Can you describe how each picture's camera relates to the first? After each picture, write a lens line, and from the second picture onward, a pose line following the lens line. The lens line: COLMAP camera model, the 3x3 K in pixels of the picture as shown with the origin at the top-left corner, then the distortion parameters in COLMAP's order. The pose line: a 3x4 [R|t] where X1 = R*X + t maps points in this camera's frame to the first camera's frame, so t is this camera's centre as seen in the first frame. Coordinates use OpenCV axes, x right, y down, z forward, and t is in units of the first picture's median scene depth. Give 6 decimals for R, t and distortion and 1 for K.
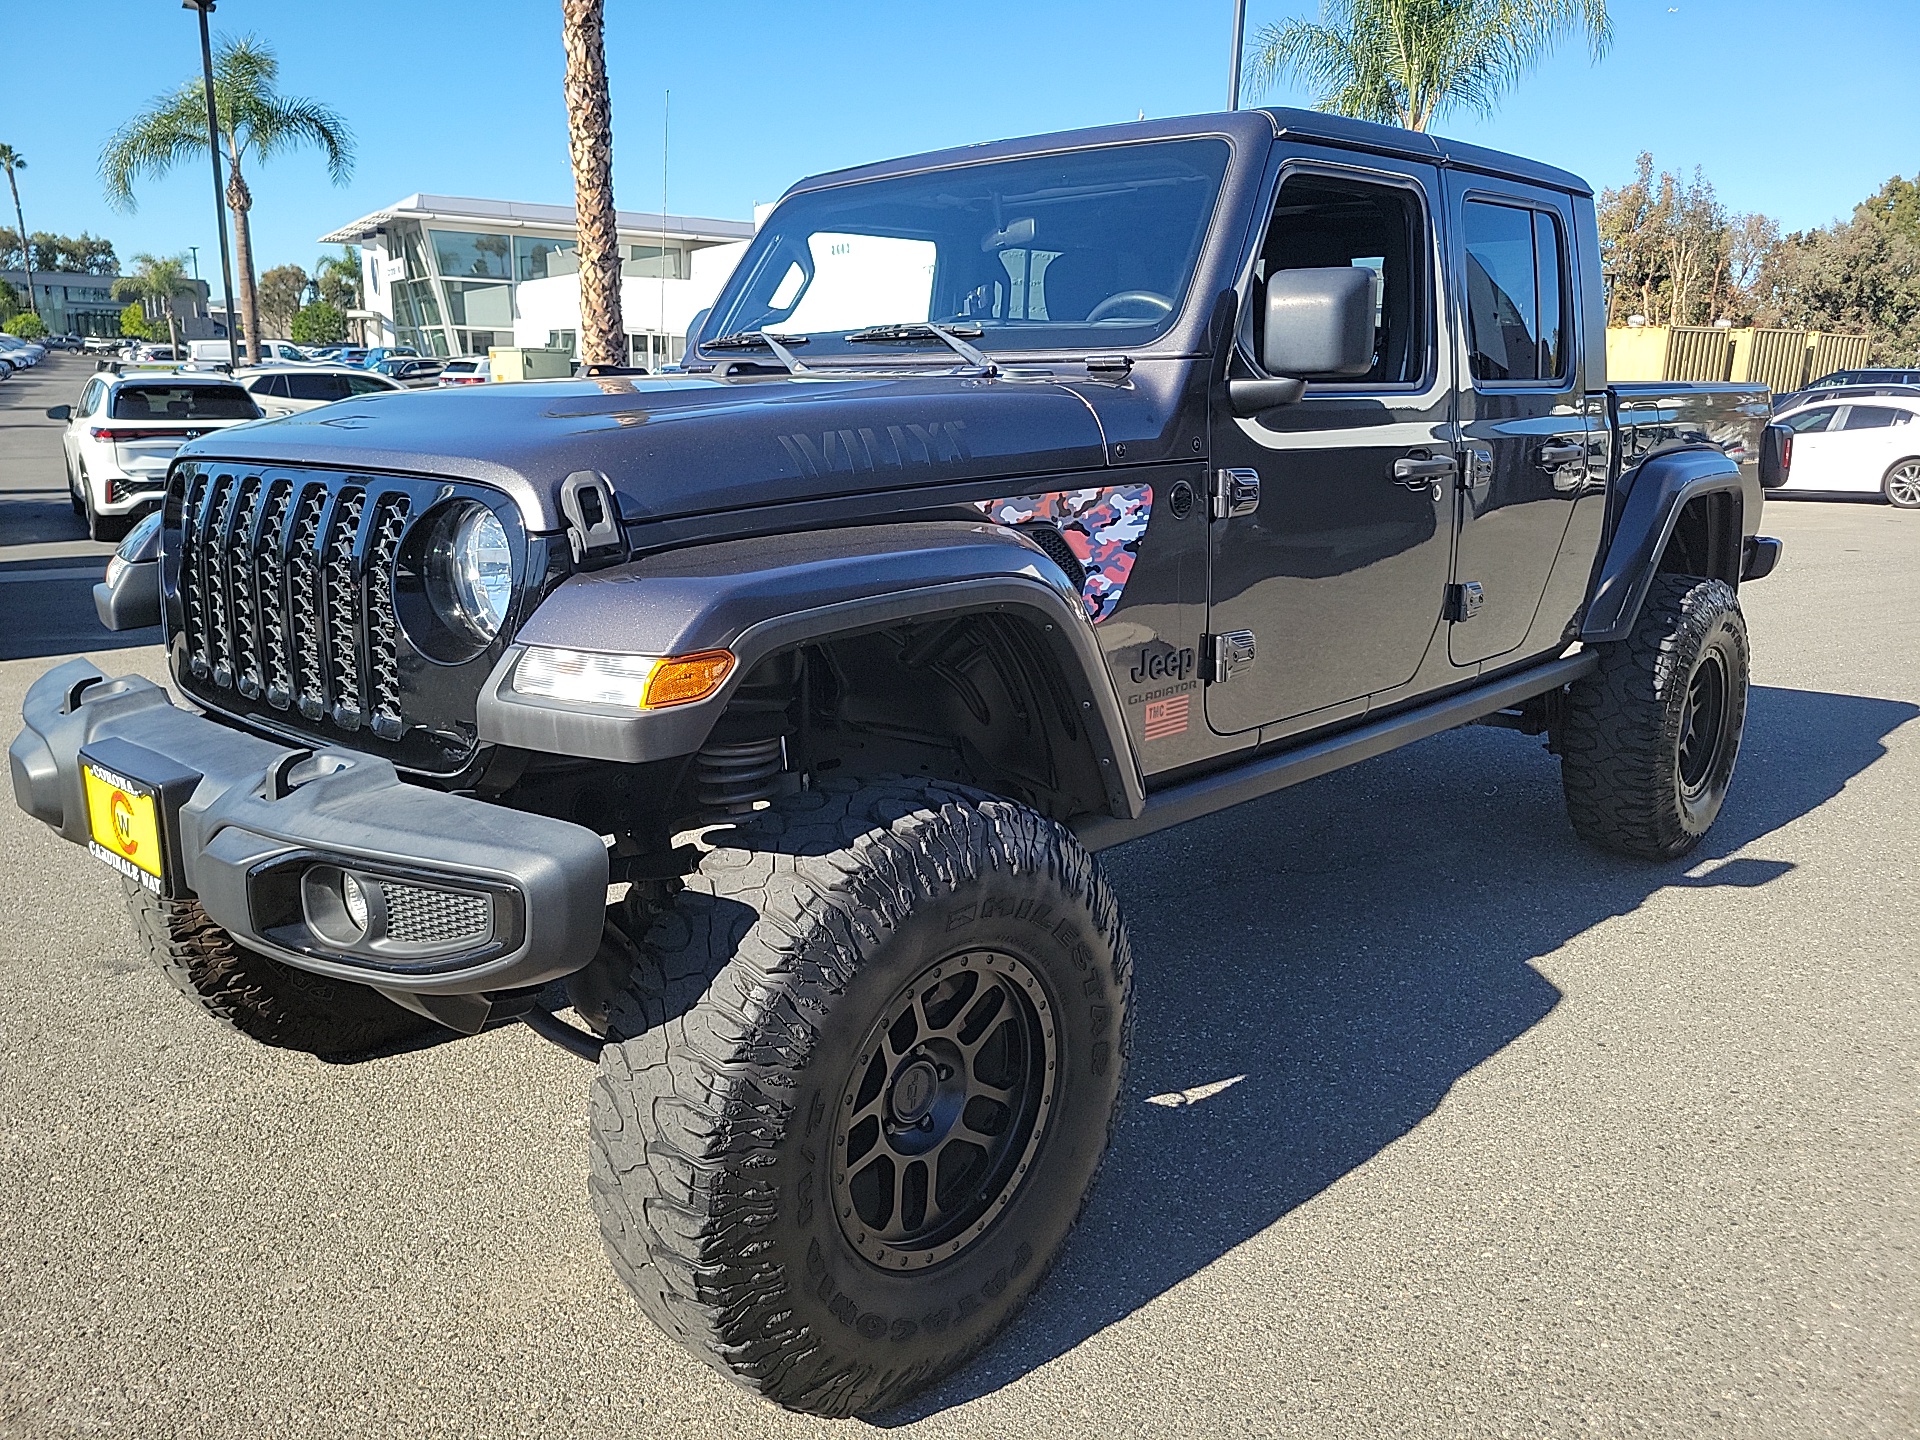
lens RADIAL K [[1450.1, 0, 951.7], [0, 1450.1, 727.0], [0, 0, 1]] dist [0.039460, -0.025253]
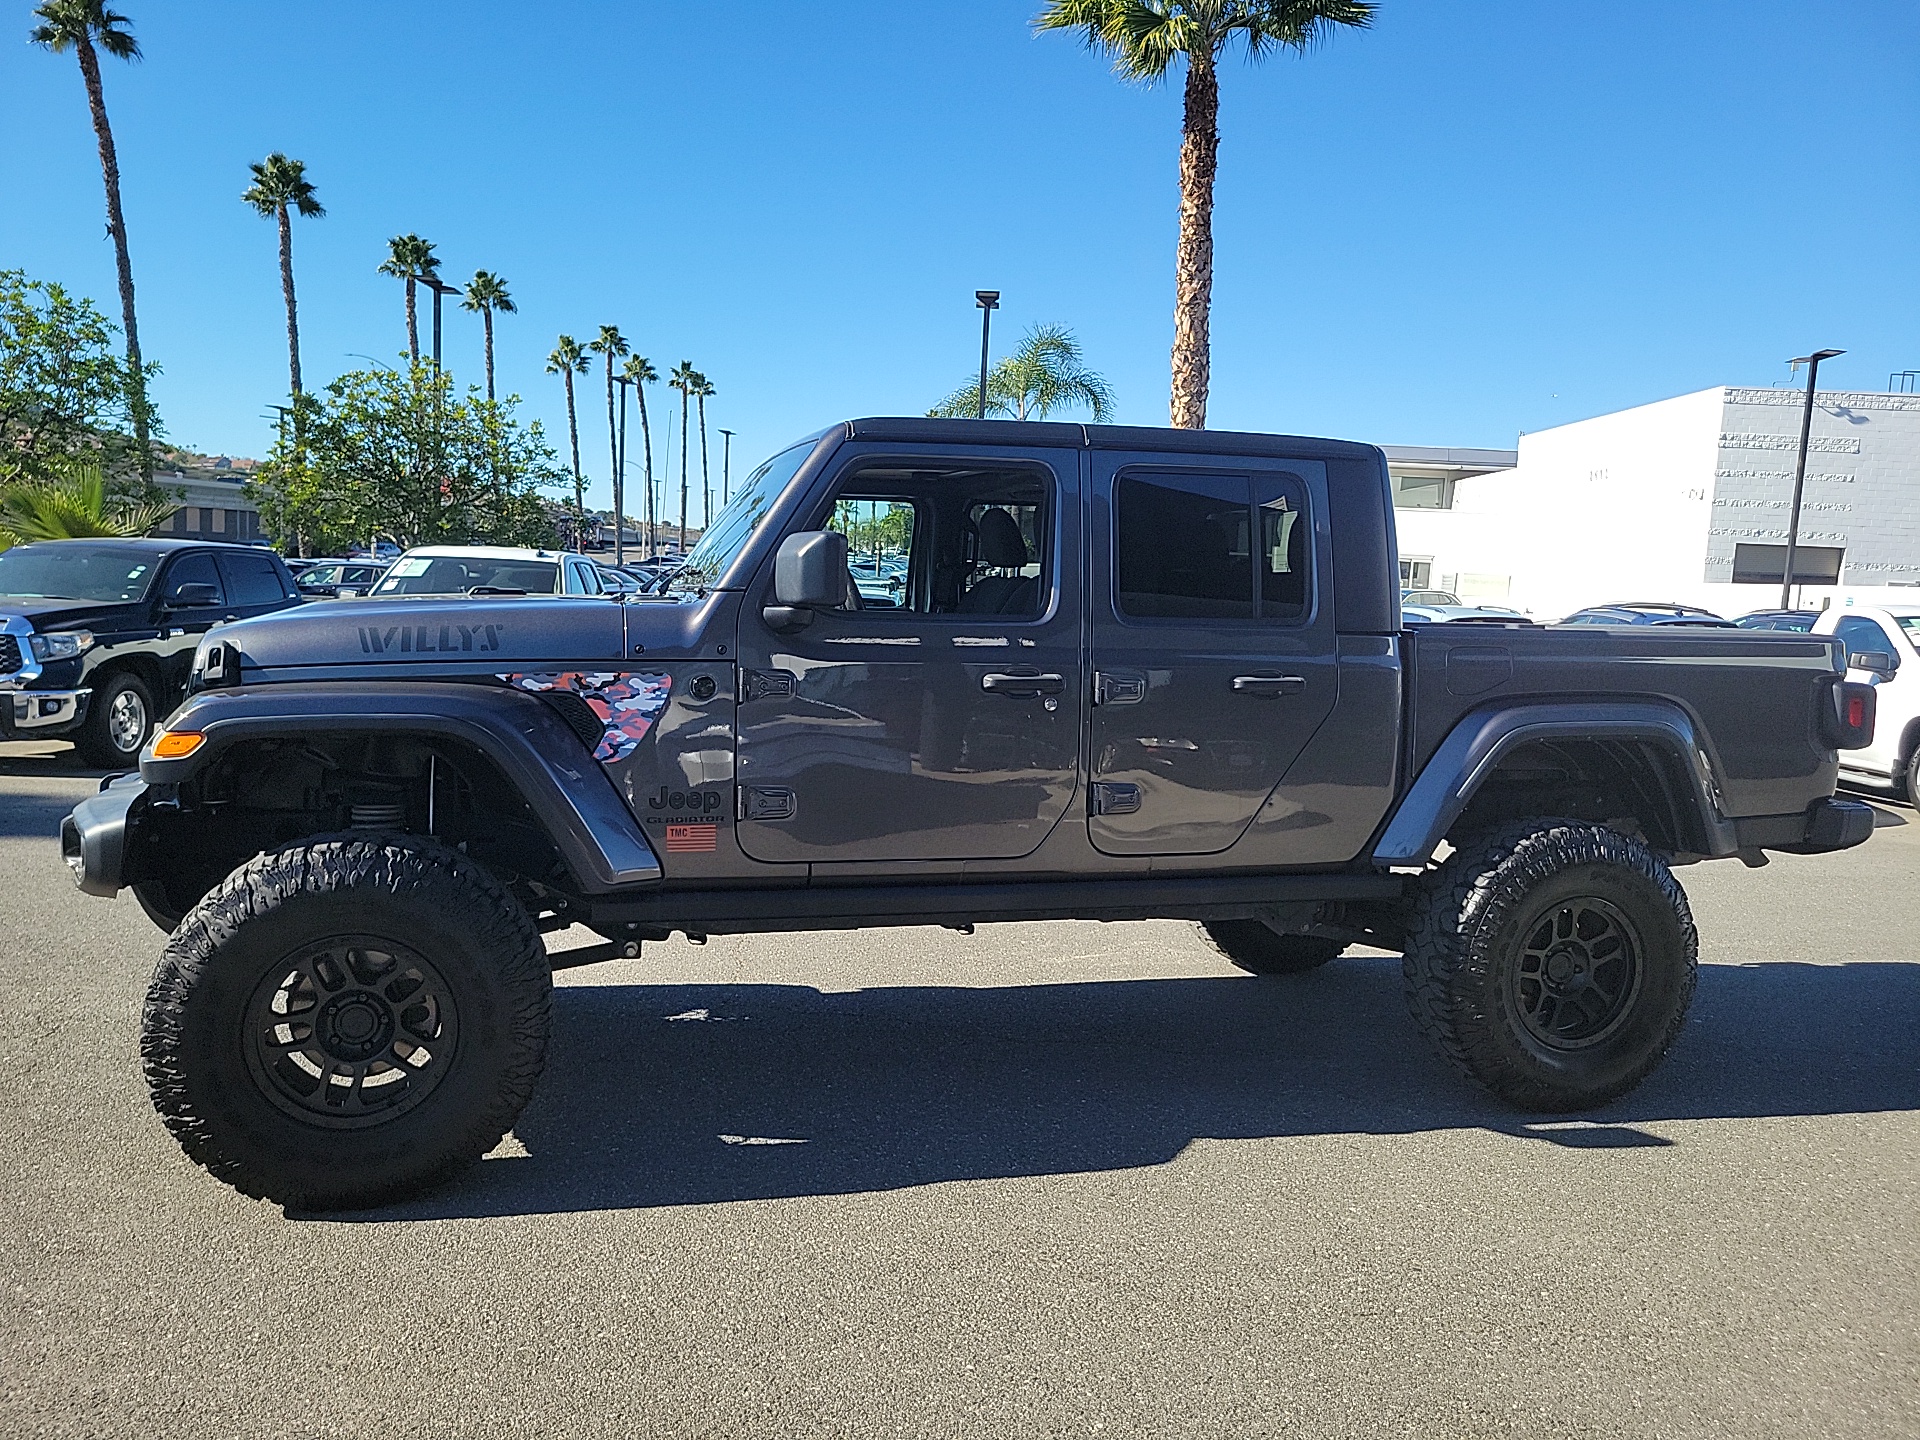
lens RADIAL K [[1450.1, 0, 951.7], [0, 1450.1, 727.0], [0, 0, 1]] dist [0.039460, -0.025253]
pose [[0.856853, 0.071418, -0.510590, 0.959440], [-0.145959, 0.983445, -0.107385, 0.001480], [0.494468, 0.166539, 0.853092, -0.087302]]
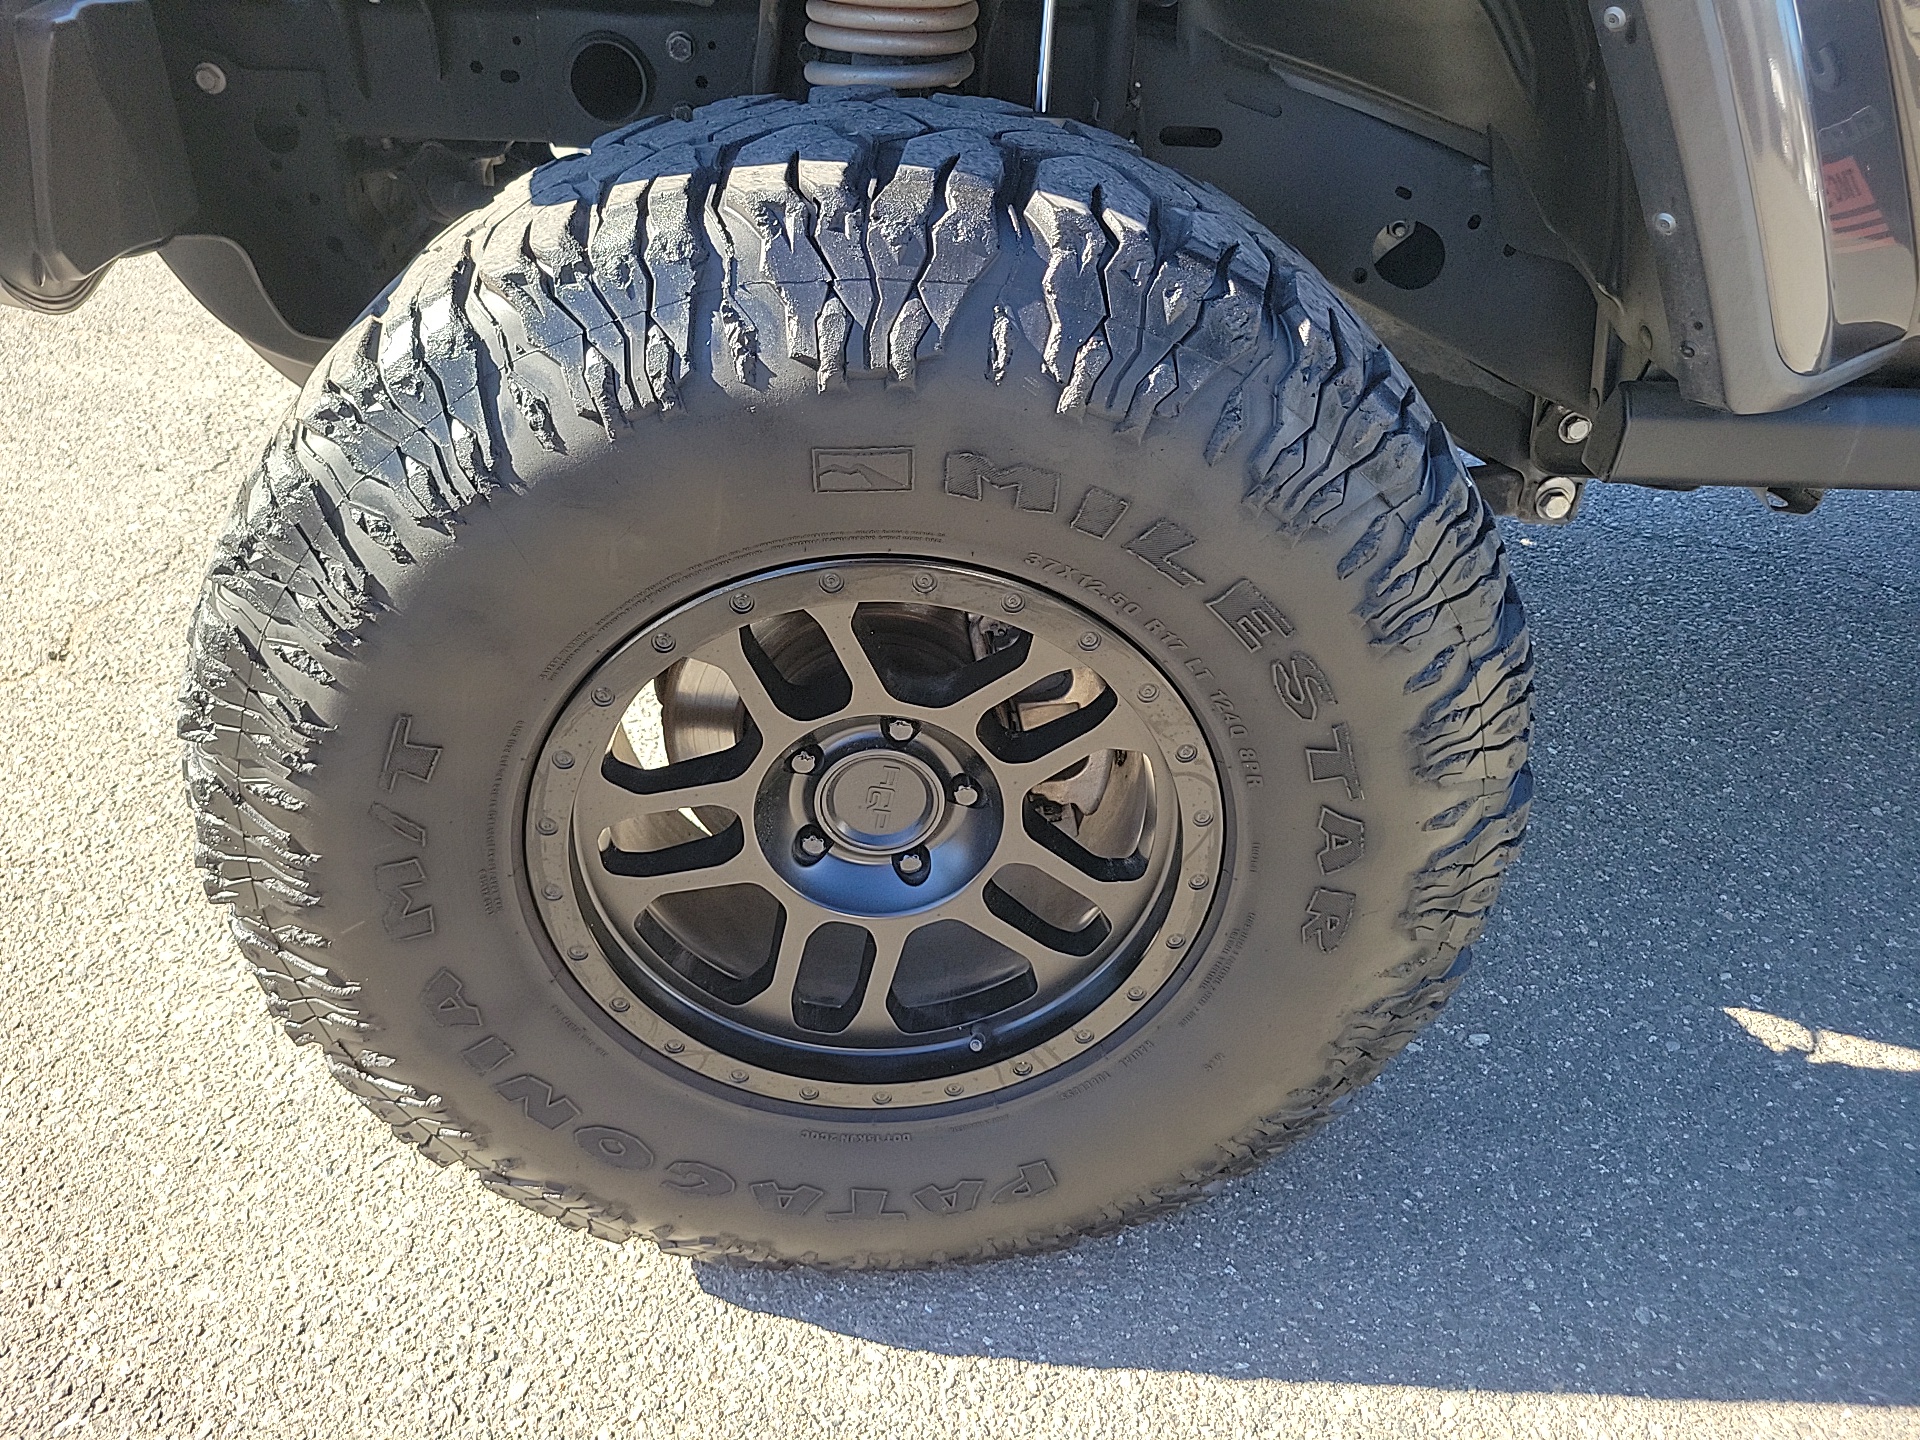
lens RADIAL K [[1479.5, 0, 960.2], [0, 1479.5, 742.6], [0, 0, 1]] dist [0.024615, -0.003418]
pose [[0.734544, 0.404316, -0.544953, 0.180684], [-0.196311, 0.895379, 0.399699, 0.020518], [0.649544, -0.186616, 0.737067, 0.462718]]
